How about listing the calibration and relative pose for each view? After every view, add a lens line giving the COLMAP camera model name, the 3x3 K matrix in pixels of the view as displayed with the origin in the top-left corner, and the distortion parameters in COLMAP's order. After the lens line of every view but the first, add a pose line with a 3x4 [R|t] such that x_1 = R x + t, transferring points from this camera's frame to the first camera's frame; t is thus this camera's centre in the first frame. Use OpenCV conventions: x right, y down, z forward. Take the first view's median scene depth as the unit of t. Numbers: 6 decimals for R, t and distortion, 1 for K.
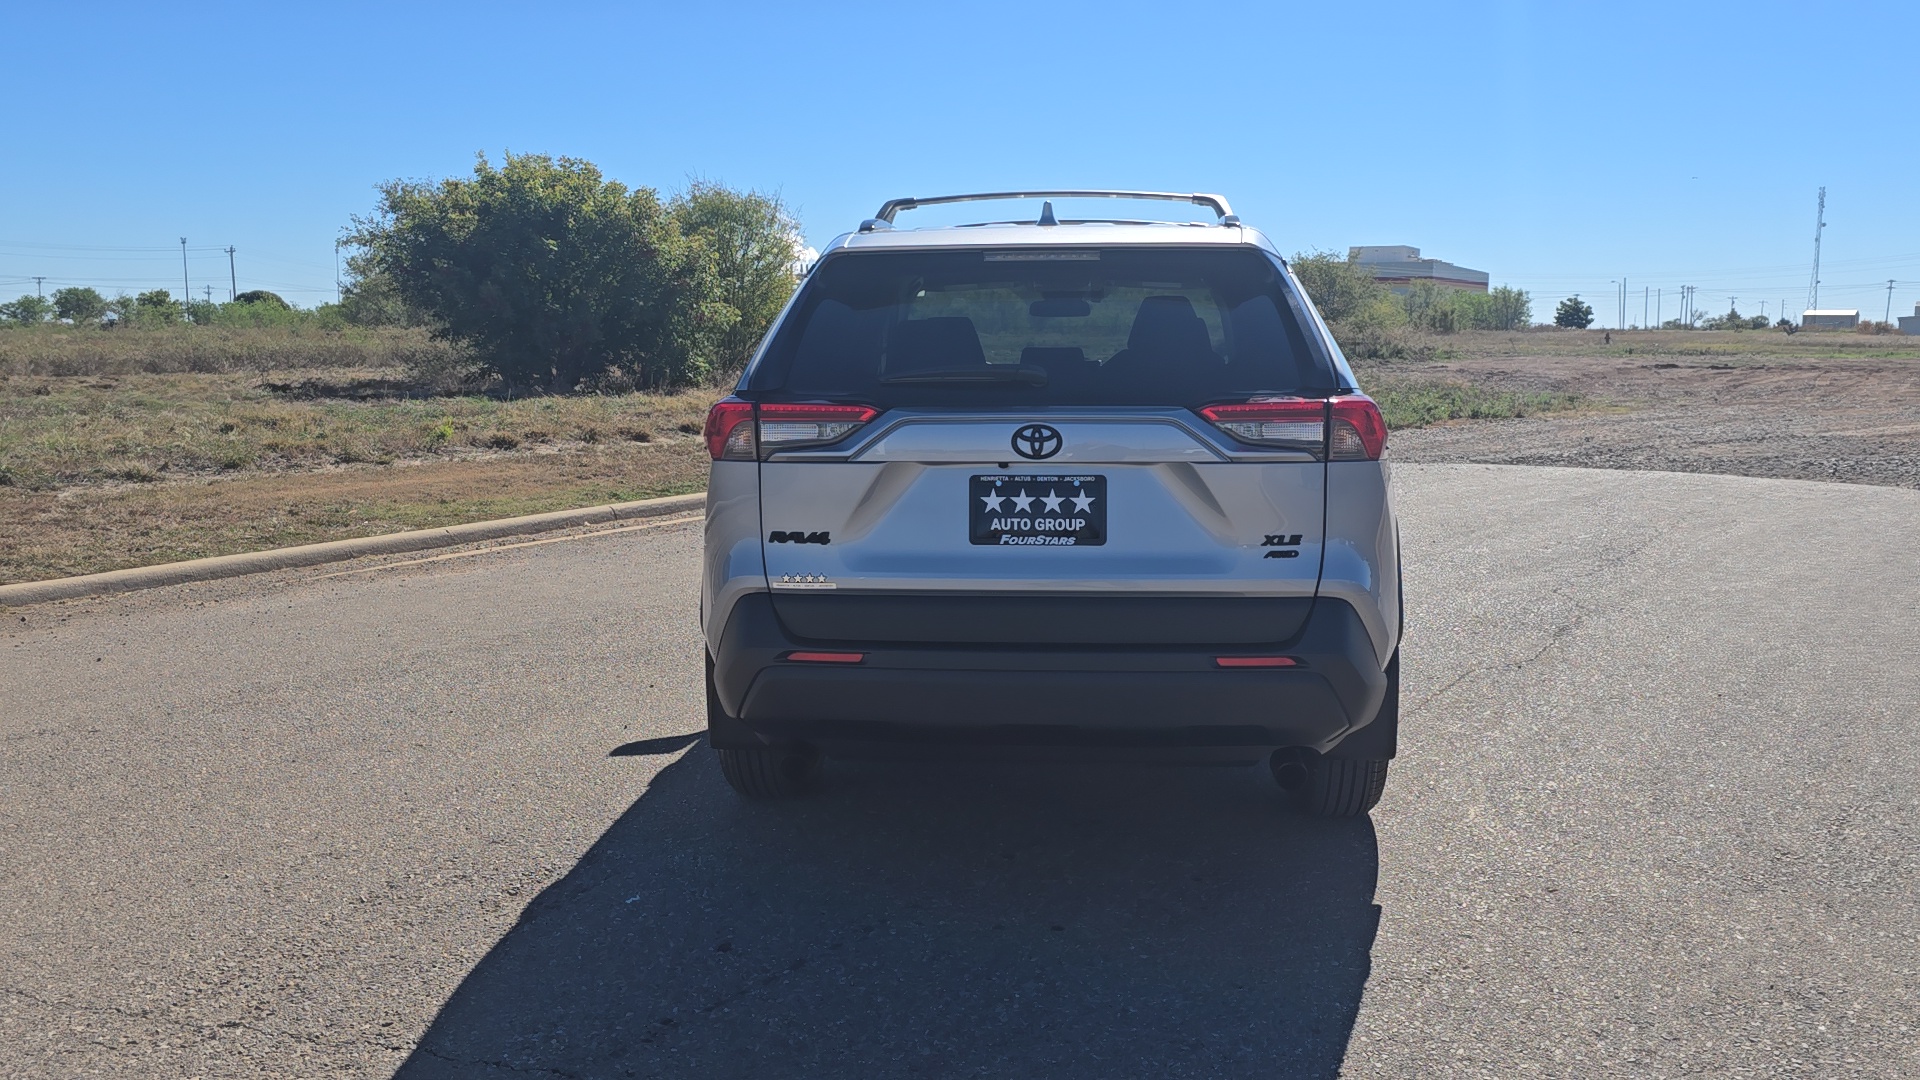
lens RADIAL K [[1596.8, 0, 943.2], [0, 1596.8, 533.0], [0, 0, 1]] dist [0.017322, -0.049598]
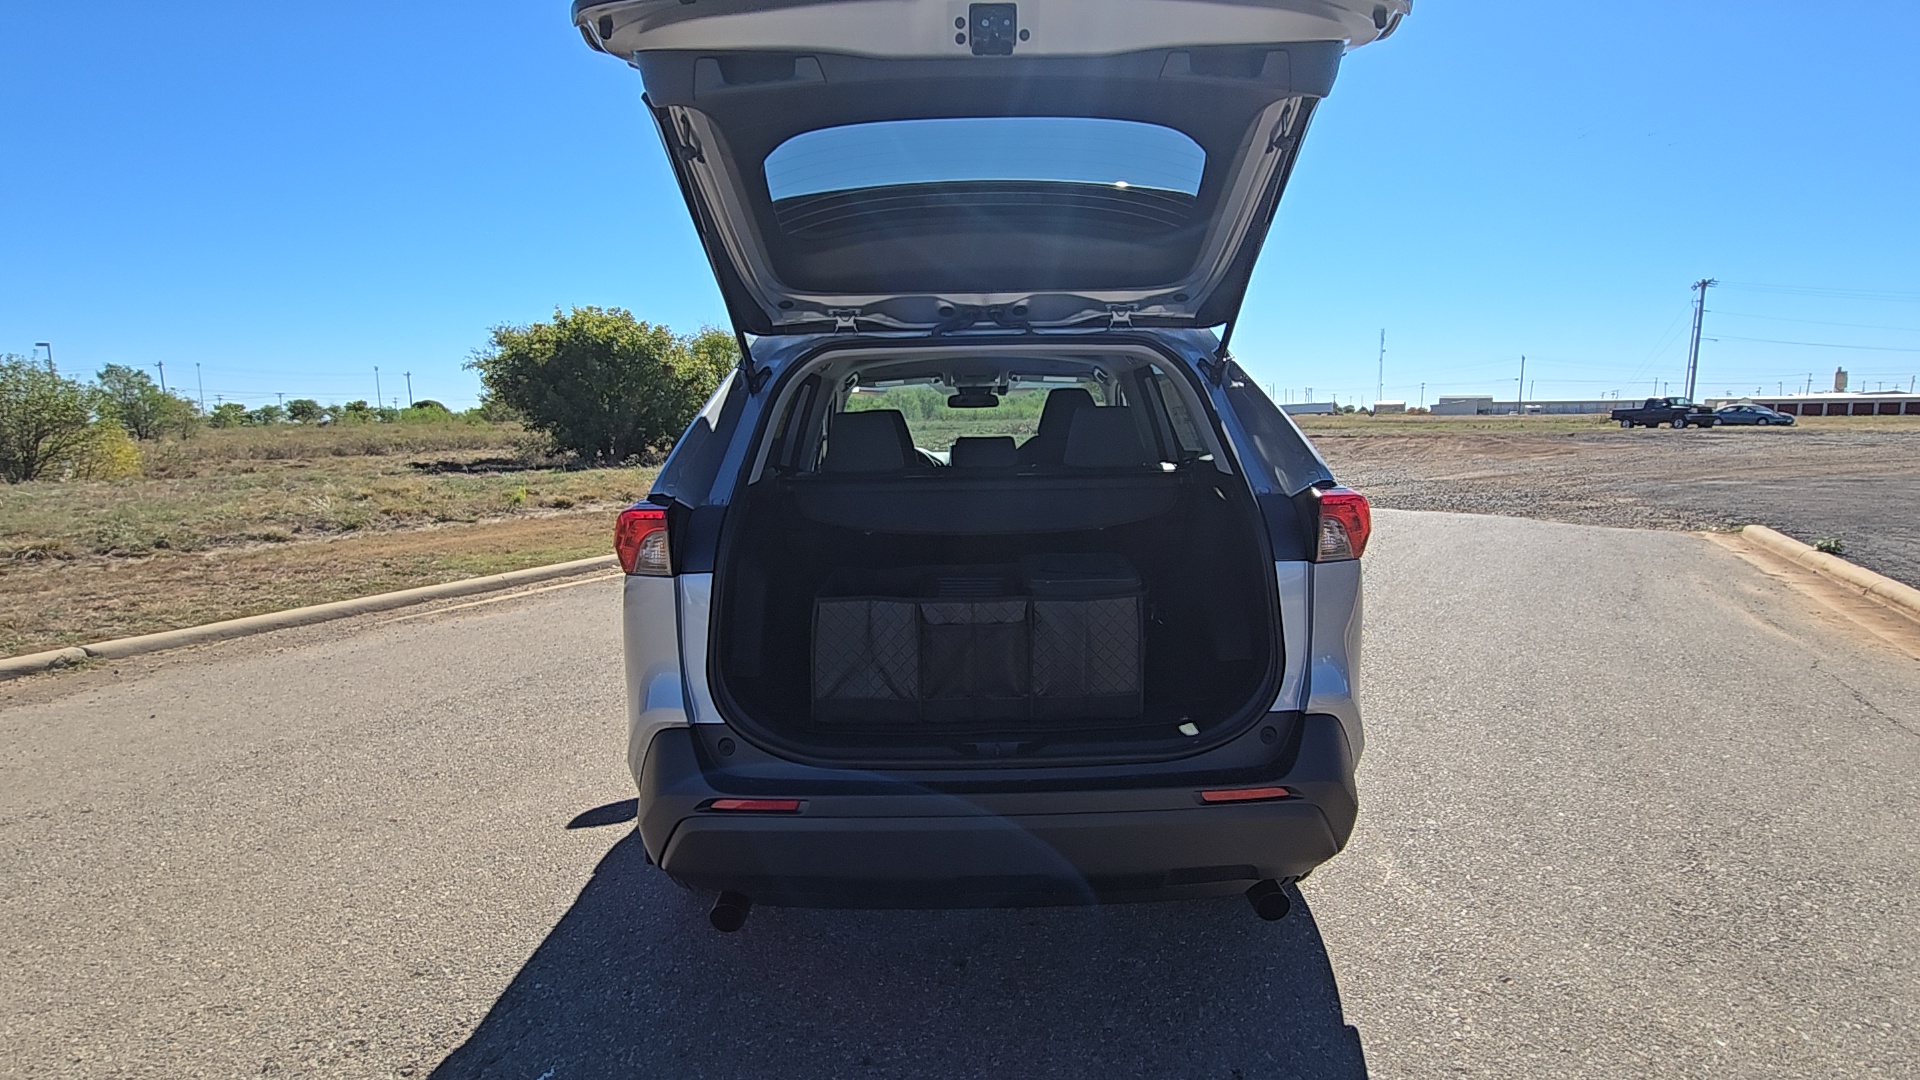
lens RADIAL K [[972.2, 0, 951.8], [0, 972.2, 567.6], [0, 0, 1]] dist [-0.001034, 0.002476]
pose [[0.996414, -0.025419, 0.080700, -0.005816], [0.023384, 0.999387, 0.026063, -0.052343], [-0.081313, -0.024082, 0.996398, 0.389229]]
